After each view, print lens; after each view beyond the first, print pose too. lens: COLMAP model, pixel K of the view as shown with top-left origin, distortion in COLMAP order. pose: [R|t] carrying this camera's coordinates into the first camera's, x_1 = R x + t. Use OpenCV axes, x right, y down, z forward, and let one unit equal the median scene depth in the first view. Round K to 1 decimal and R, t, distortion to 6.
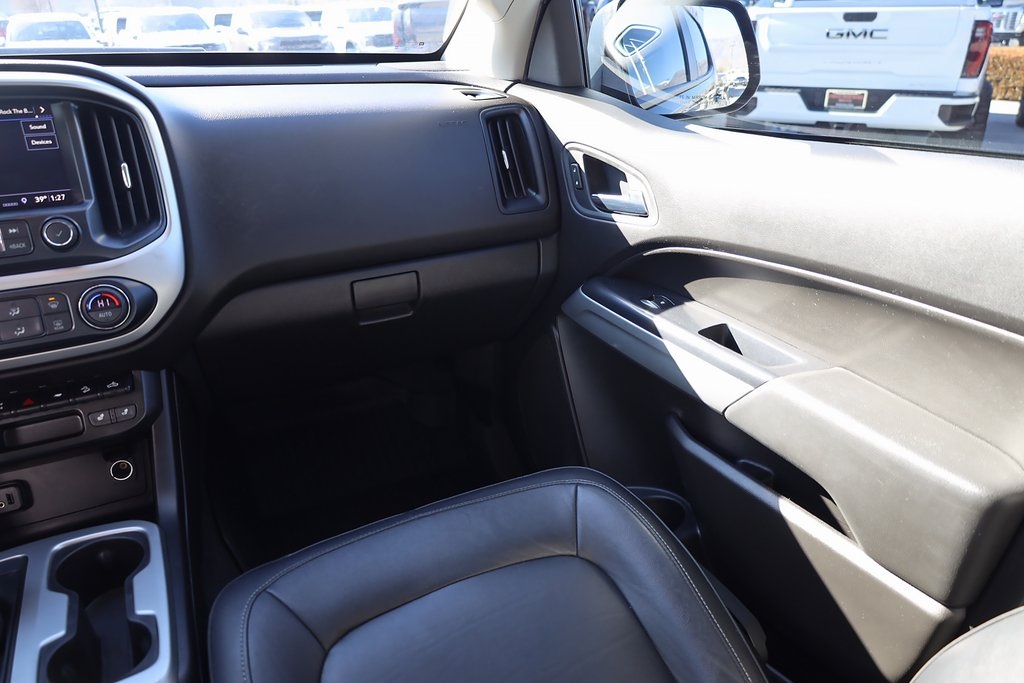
lens RADIAL K [[696.1, 0, 512.0], [0, 696.1, 341.5], [0, 0, 1]] dist [0.000798, 0.001016]
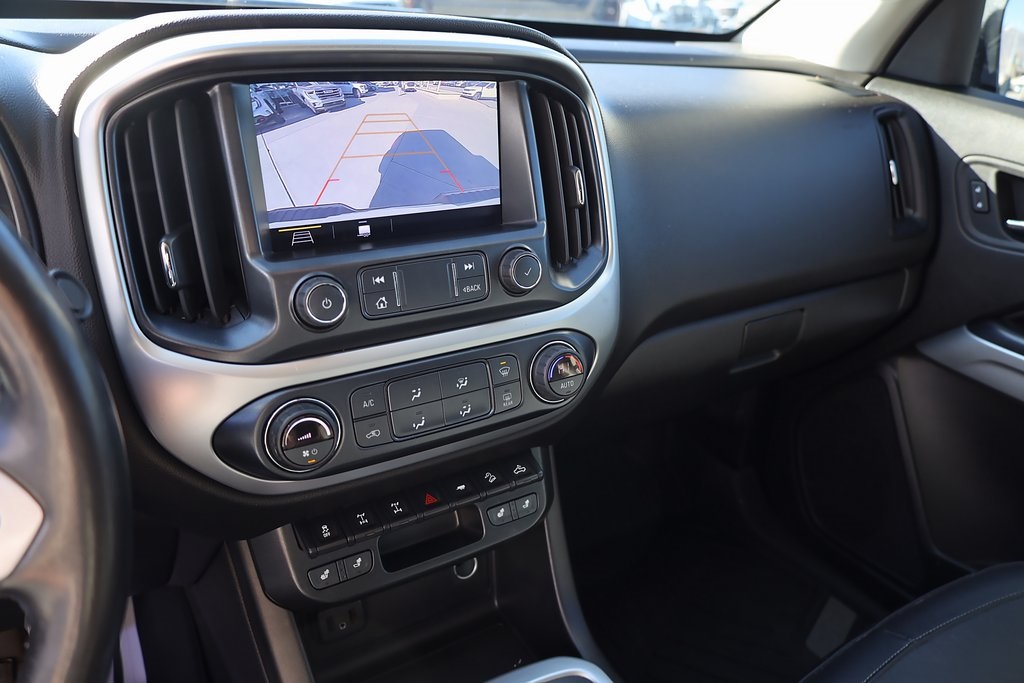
lens RADIAL K [[692.0, 0, 512.0], [0, 692.0, 341.5], [0, 0, 1]] dist [-0.006462, -0.001700]
pose [[0.997019, 0.022583, 0.073782, -0.569194], [-0.024617, 0.999339, 0.026769, -0.082394], [-0.073129, -0.028505, 0.996915, 0.246926]]
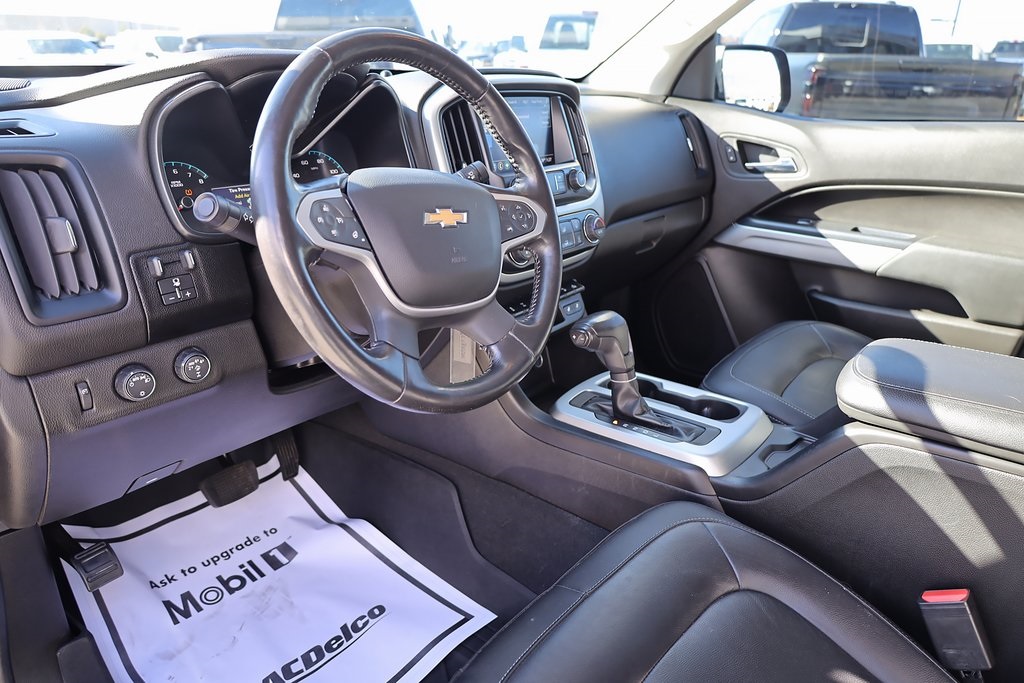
lens RADIAL K [[705.3, 0, 507.0], [0, 705.3, 324.8], [0, 0, 1]] dist [-0.024310, 0.001608]
pose [[0.918406, -0.108838, 0.380375, -1.135335], [0.138490, 0.989030, -0.051387, 0.176321], [-0.370610, 0.099872, 0.923403, -0.276092]]
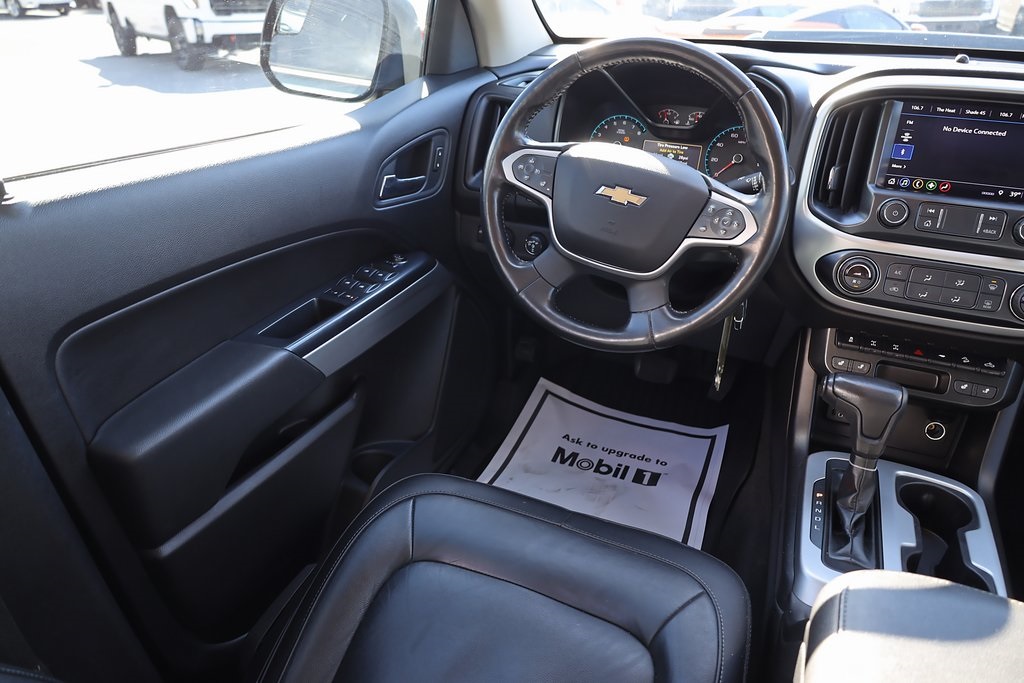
lens RADIAL K [[702.2, 0, 512.0], [0, 702.2, 341.5], [0, 0, 1]] dist [-0.008802, -0.003012]
pose [[0.621164, 0.378250, -0.686354, -0.262325], [-0.336305, 0.919725, 0.202498, 0.051872], [0.707851, 0.105040, 0.698508, -0.295304]]
